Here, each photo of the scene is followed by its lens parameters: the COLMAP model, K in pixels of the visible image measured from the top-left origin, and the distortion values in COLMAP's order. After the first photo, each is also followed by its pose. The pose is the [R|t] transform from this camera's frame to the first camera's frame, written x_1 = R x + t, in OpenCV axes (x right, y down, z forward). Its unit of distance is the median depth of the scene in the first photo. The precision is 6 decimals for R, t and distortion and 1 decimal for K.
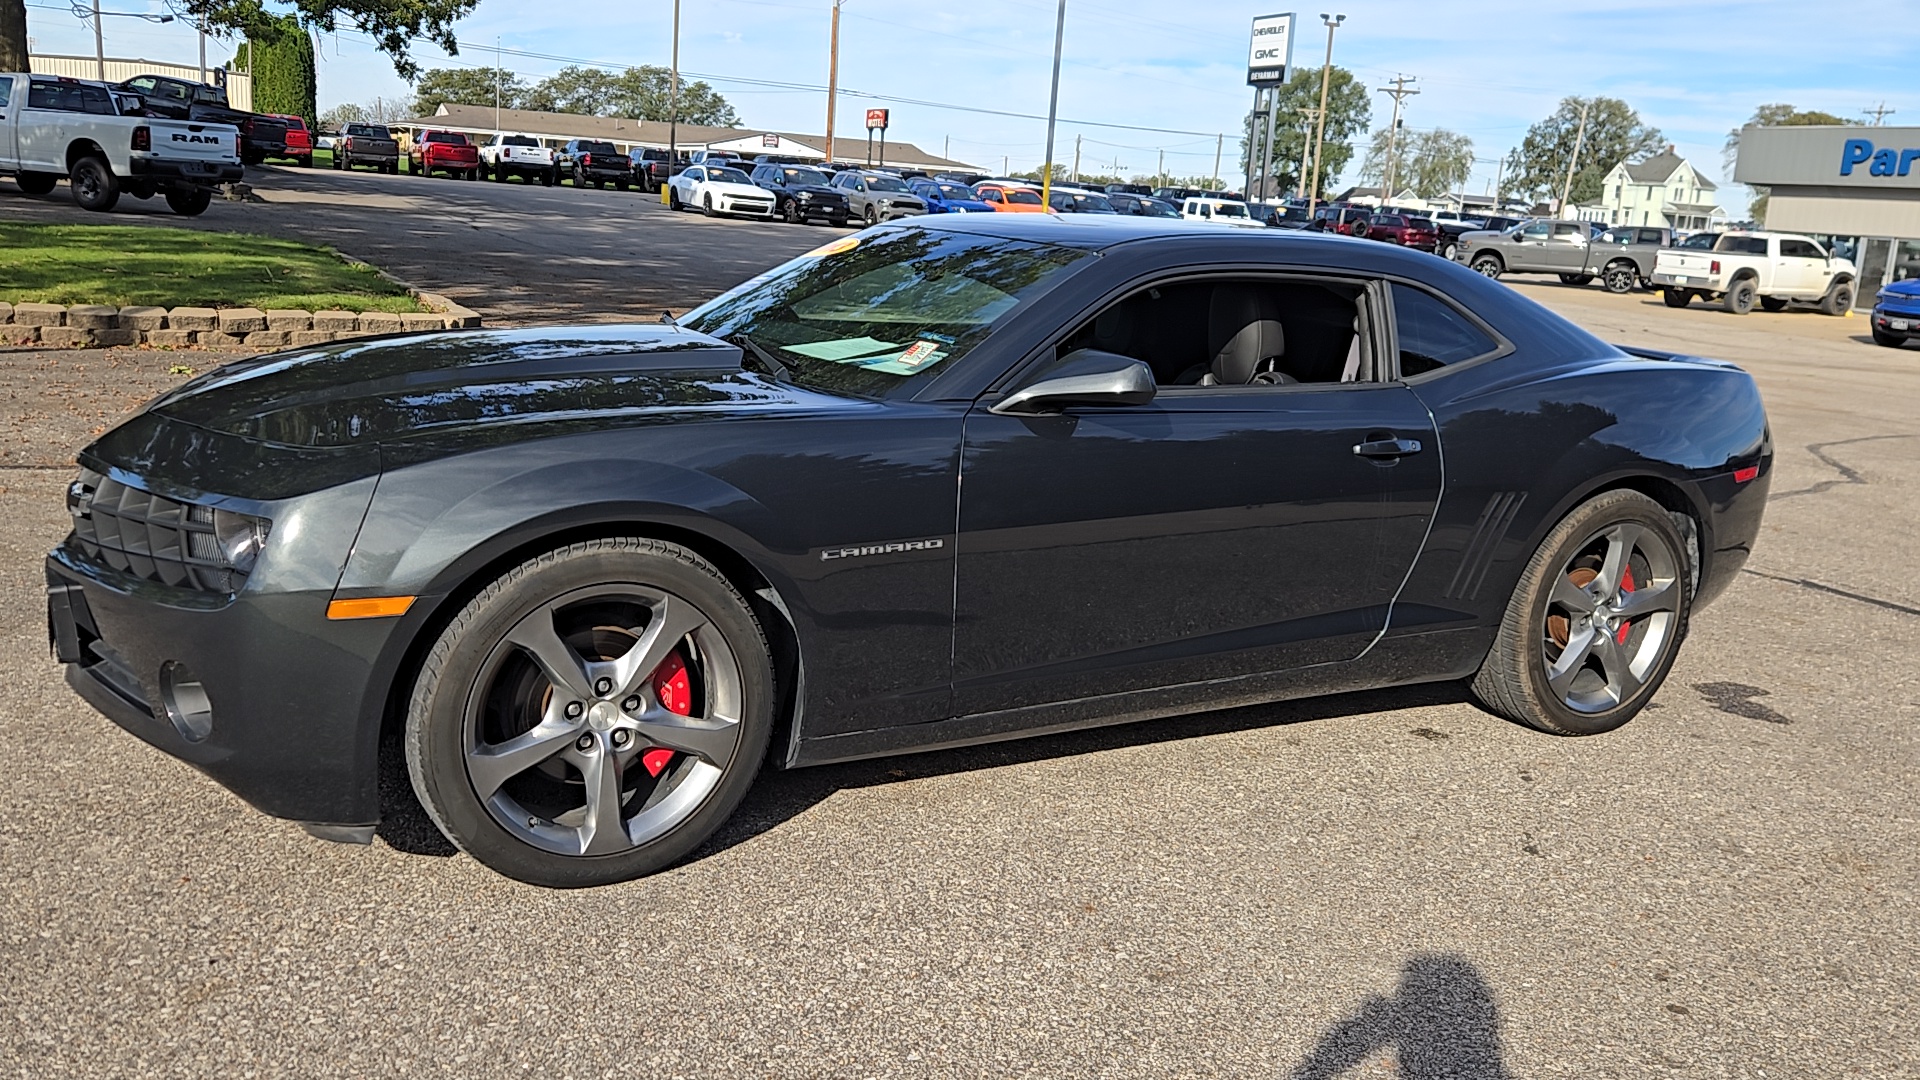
lens RADIAL K [[1595.4, 0, 953.7], [0, 1595.4, 536.9], [0, 0, 1]] dist [0.010762, 0.002087]
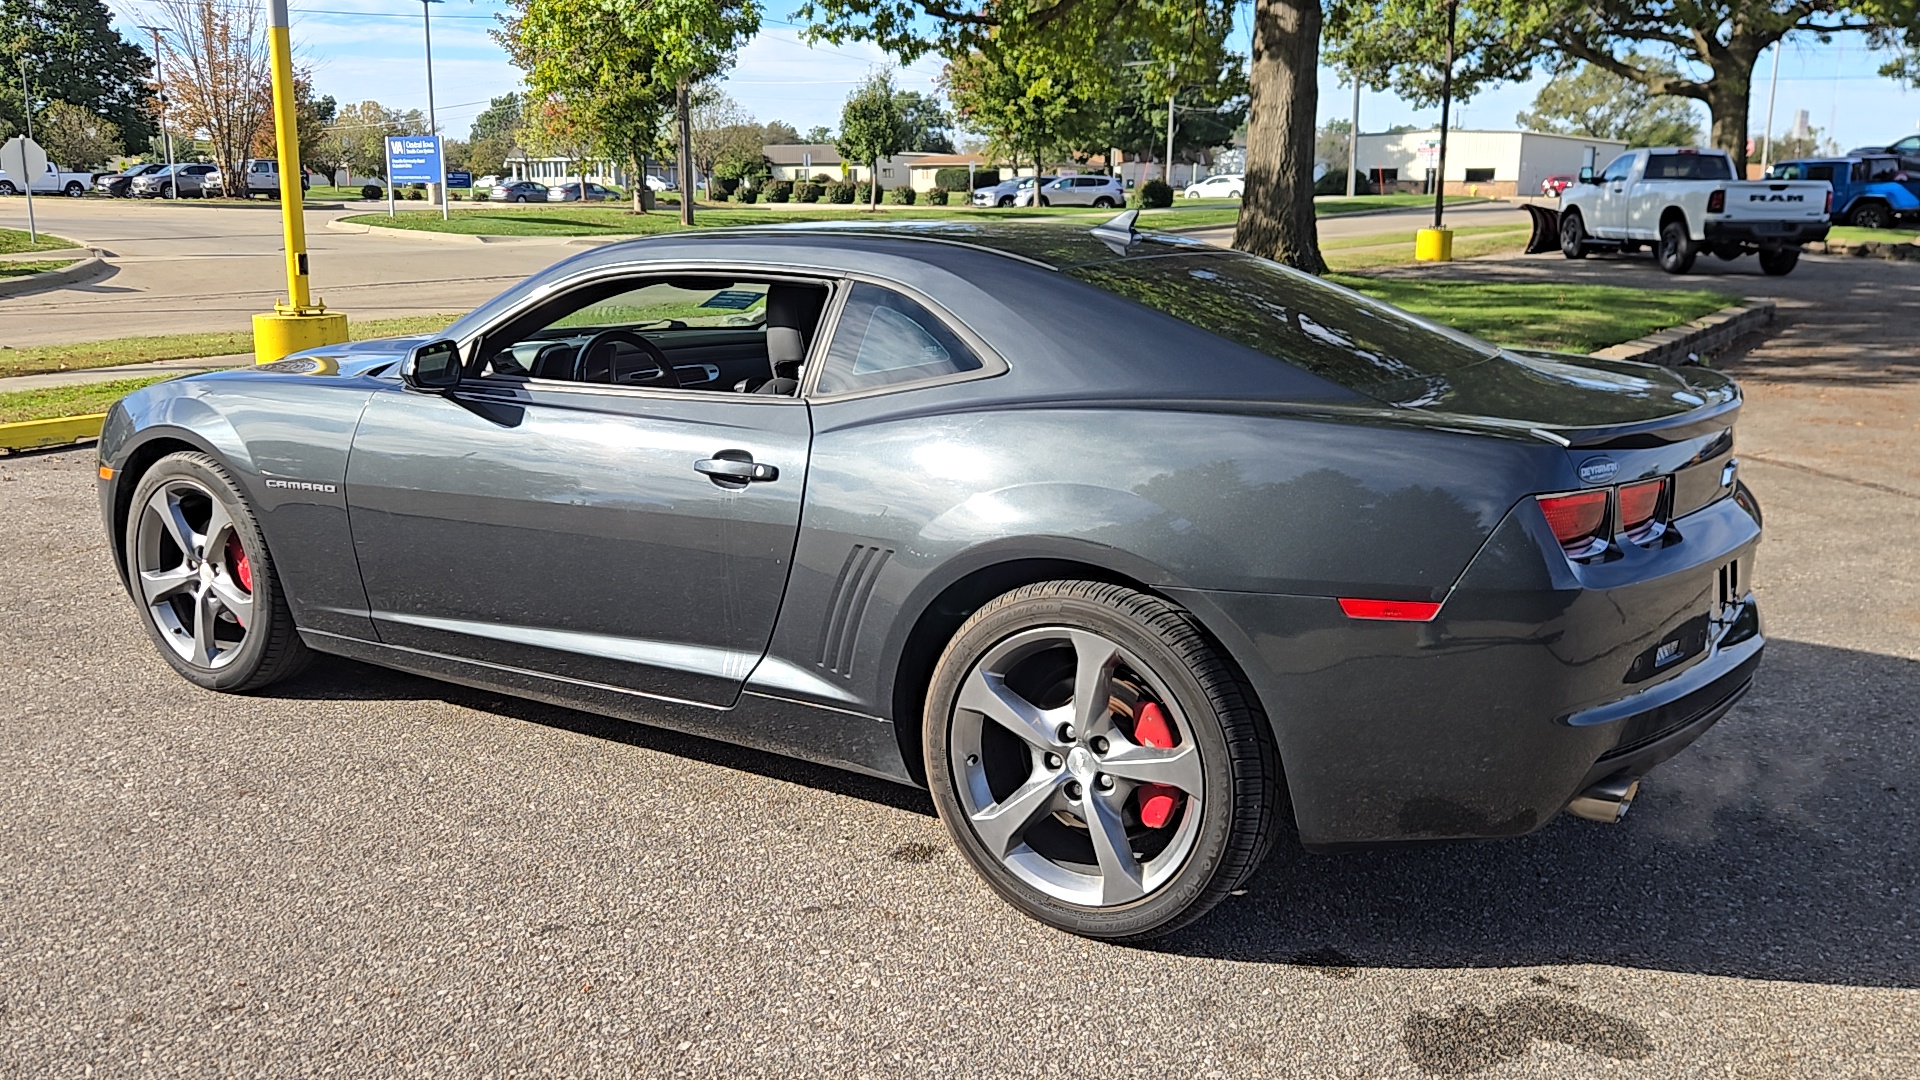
lens RADIAL K [[1595.4, 0, 953.7], [0, 1595.4, 536.9], [0, 0, 1]] dist [0.010762, 0.002087]
pose [[0.467164, 0.120308, -0.875947, 0.094704], [-0.158622, 0.986030, 0.050831, -0.007157], [0.869826, 0.115198, 0.479722, 0.060330]]
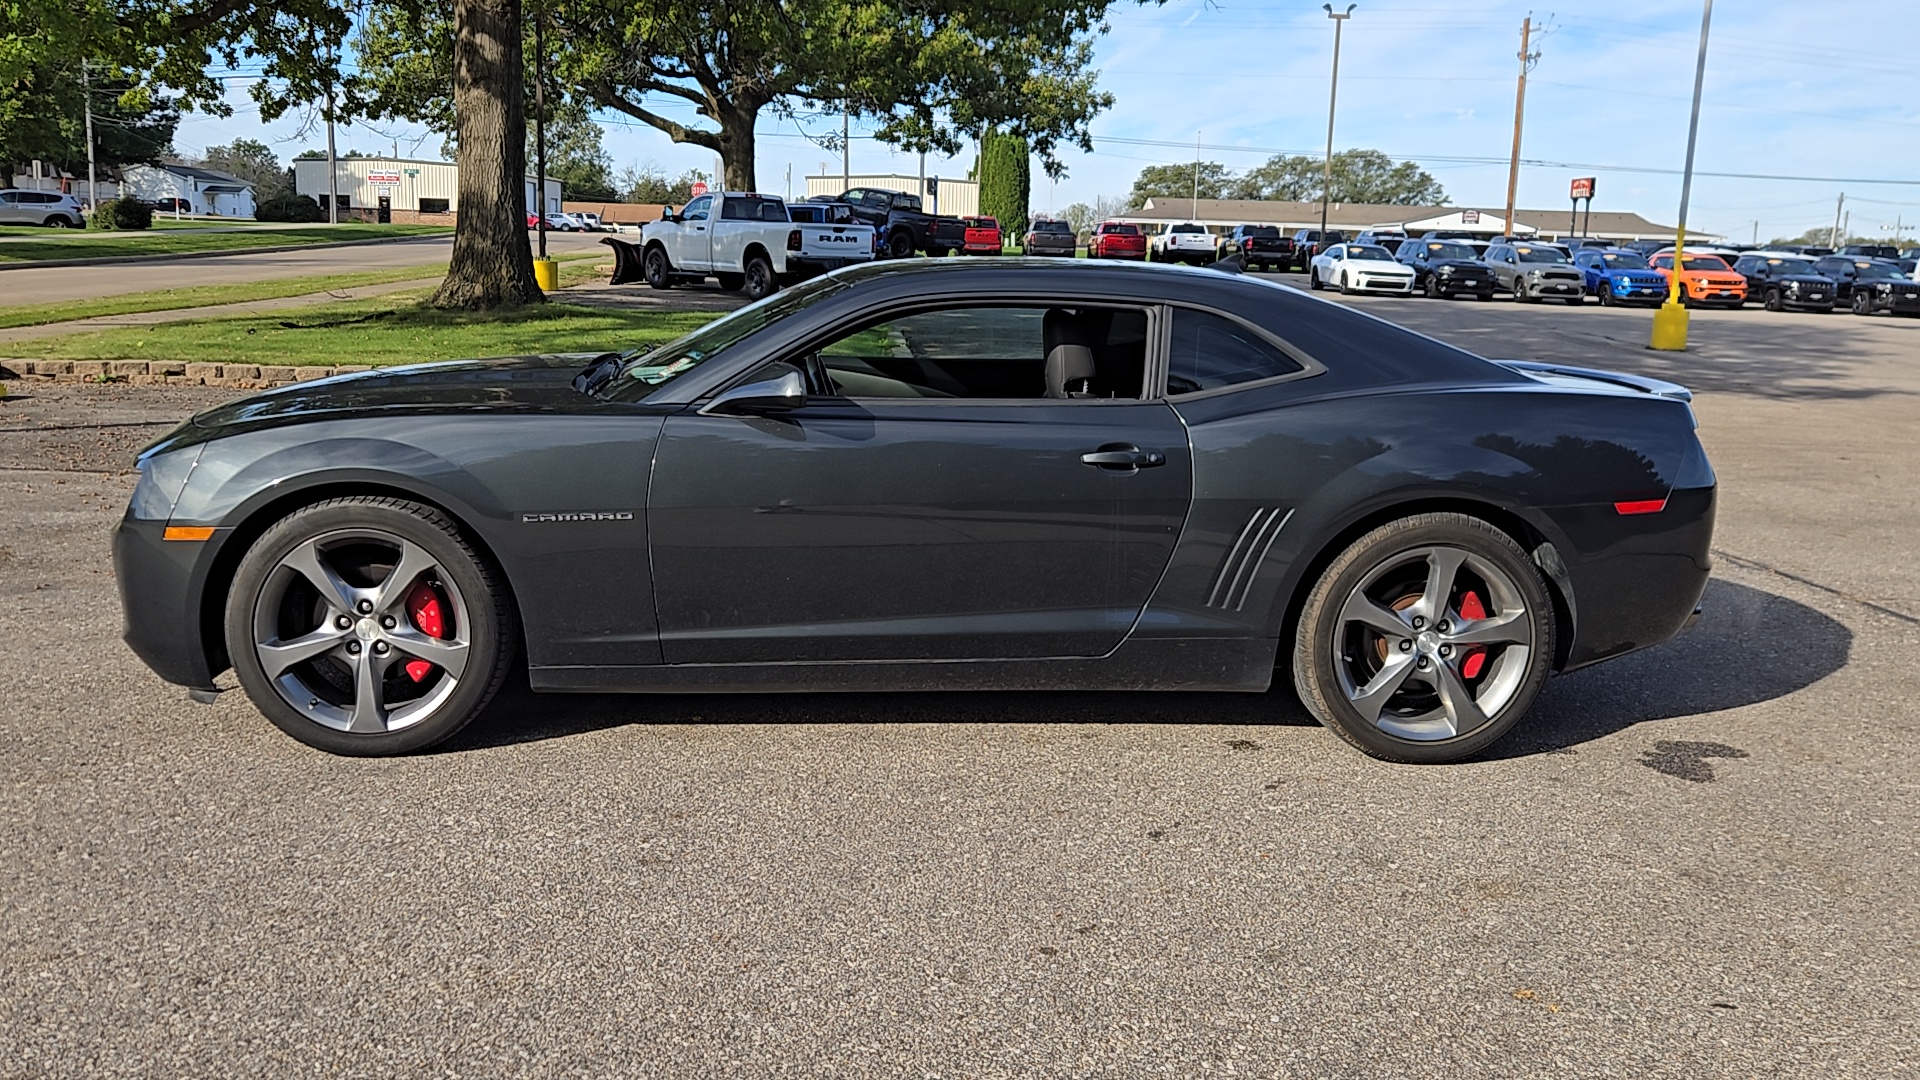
lens RADIAL K [[1595.4, 0, 953.7], [0, 1595.4, 536.9], [0, 0, 1]] dist [0.010762, 0.002087]
pose [[0.905386, 0.036257, -0.423039, 0.054319], [-0.057825, 0.997593, -0.038257, 0.003869], [0.420634, 0.059099, 0.905304, -0.001640]]
